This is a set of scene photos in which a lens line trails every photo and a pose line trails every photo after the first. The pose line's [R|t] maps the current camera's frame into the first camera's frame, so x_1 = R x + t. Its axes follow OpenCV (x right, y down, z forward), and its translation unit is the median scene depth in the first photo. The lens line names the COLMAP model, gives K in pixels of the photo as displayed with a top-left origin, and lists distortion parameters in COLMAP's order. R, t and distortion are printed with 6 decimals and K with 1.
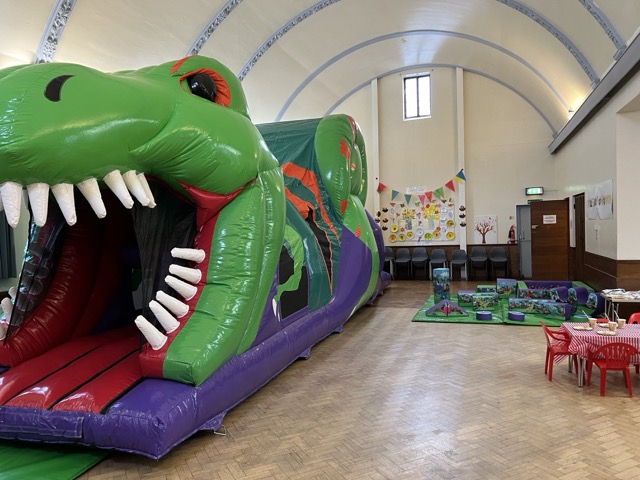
lens RADIAL K [[450.5, 0, 320.0], [0, 450.5, 240.0], [0, 0, 1]] dist [-0.009785, -0.002469]
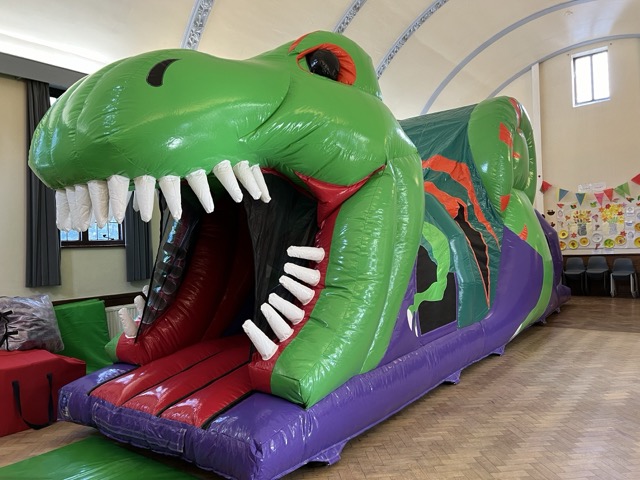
lens RADIAL K [[450.5, 0, 320.0], [0, 450.5, 240.0], [0, 0, 1]] dist [-0.009785, -0.002469]
pose [[0.946141, -0.007218, -0.323674, 0.015873], [-0.001014, 0.999680, -0.025256, 0.025357], [0.323753, 0.024224, 0.945831, 0.155604]]
